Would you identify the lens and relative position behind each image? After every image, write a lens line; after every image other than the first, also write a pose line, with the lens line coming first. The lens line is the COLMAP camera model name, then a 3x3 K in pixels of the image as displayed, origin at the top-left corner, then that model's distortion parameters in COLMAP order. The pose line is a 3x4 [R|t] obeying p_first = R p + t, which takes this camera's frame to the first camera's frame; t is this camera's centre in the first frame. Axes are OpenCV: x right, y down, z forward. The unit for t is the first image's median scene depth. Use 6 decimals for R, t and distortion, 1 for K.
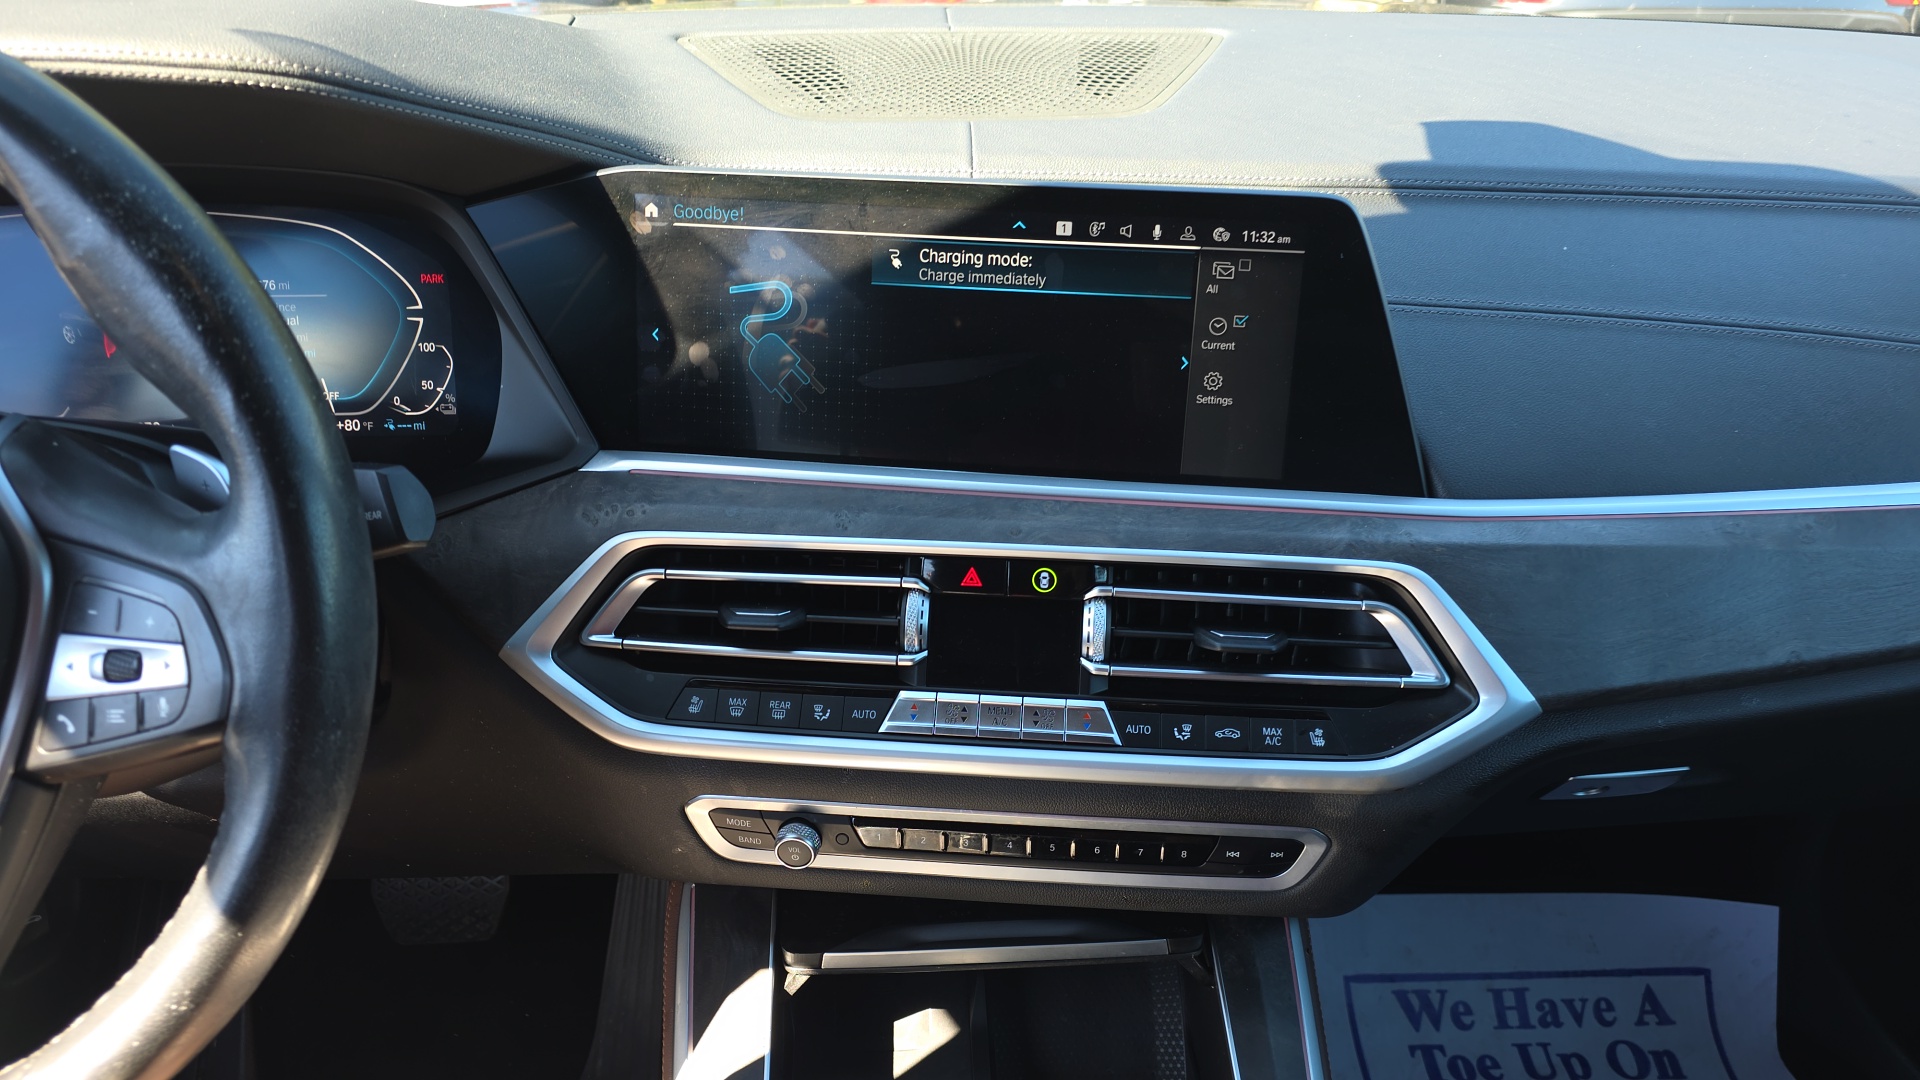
lens RADIAL K [[1296.7, 0, 963.8], [0, 1296.7, 548.4], [0, 0, 1]] dist [0.039131, -0.051006]
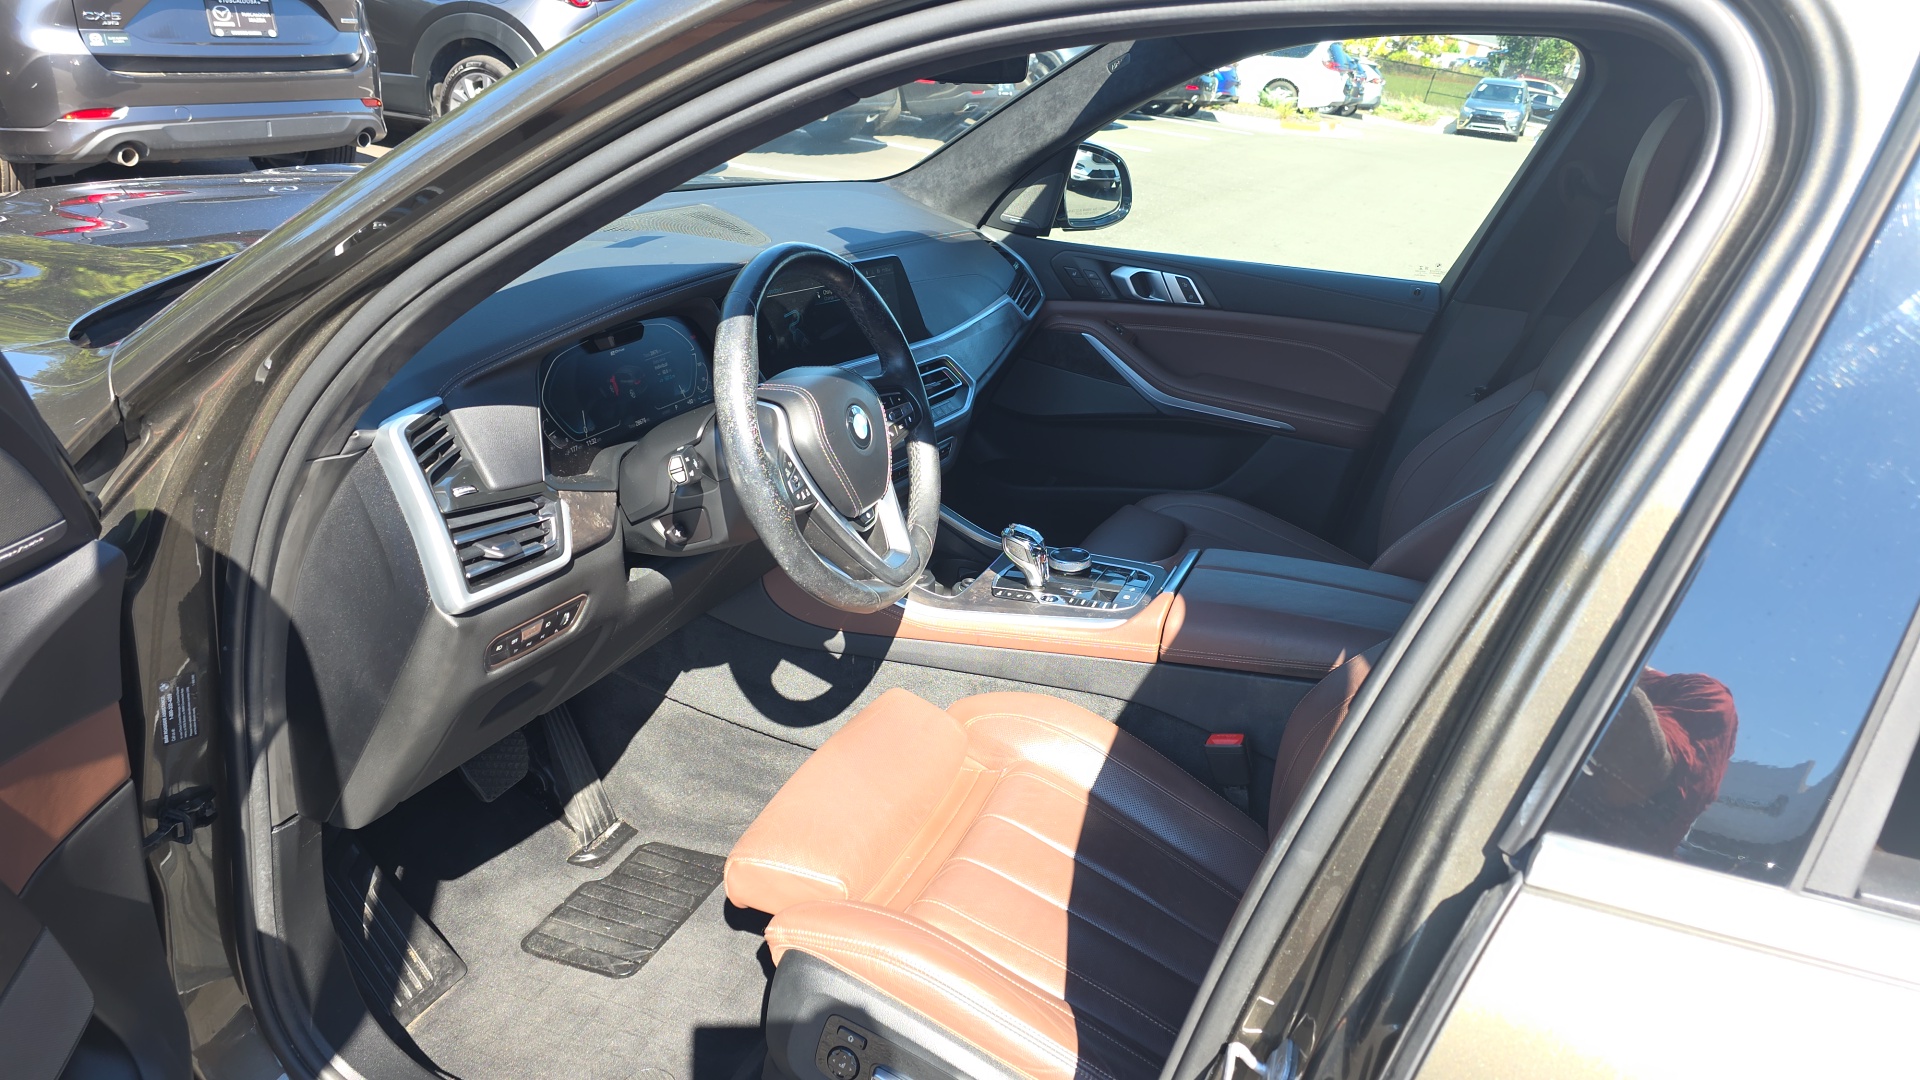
lens RADIAL K [[1296.7, 0, 960.4], [0, 1296.7, 531.2], [0, 0, 1]] dist [0.039131, -0.051006]
pose [[0.425280, -0.311045, 0.849934, -2.627173], [0.357085, 0.920574, 0.158222, -0.079025], [-0.831641, 0.236210, 0.502571, -0.645590]]
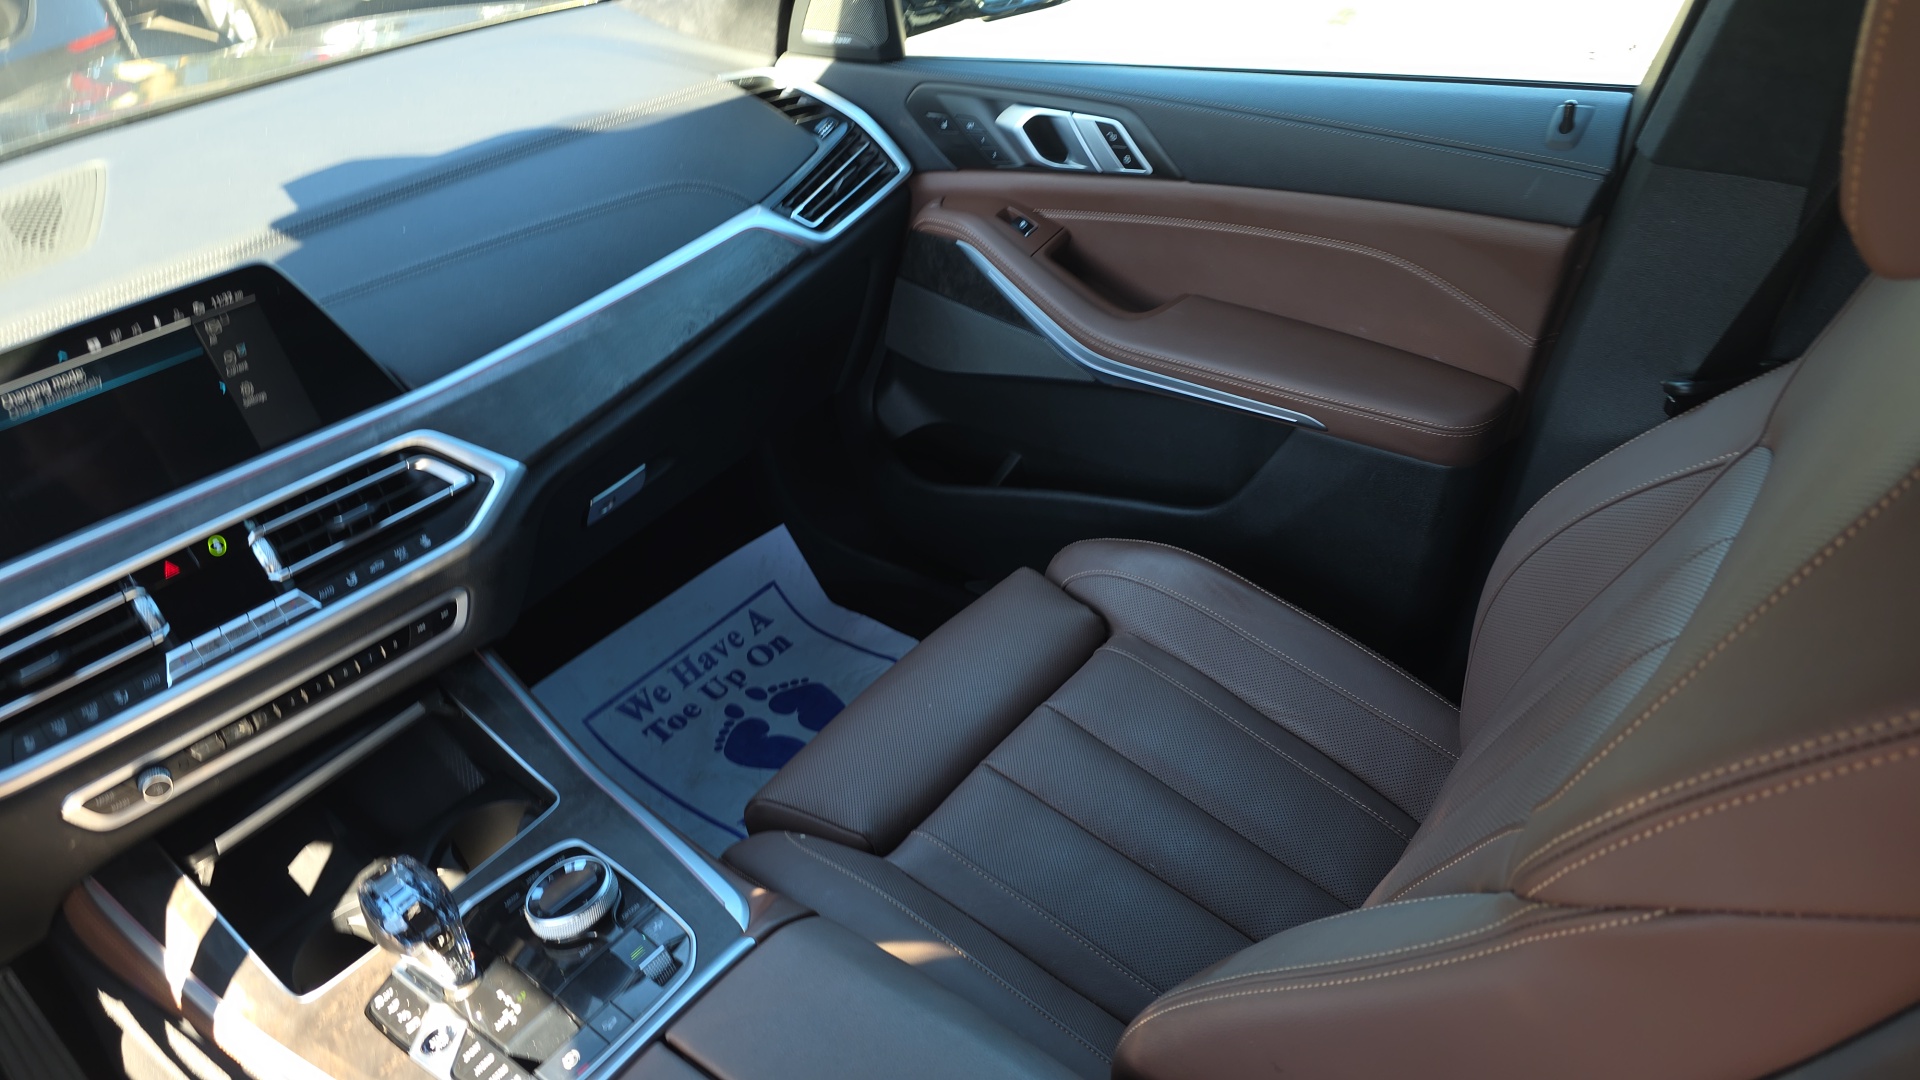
lens RADIAL K [[1296.7, 0, 991.5], [0, 1296.7, 506.6], [0, 0, 1]] dist [0.039131, -0.051006]
pose [[0.661416, -0.495890, 0.562691, -0.182569], [0.472259, 0.858192, 0.201193, 0.106793], [-0.582666, 0.132664, 0.801811, -0.826722]]
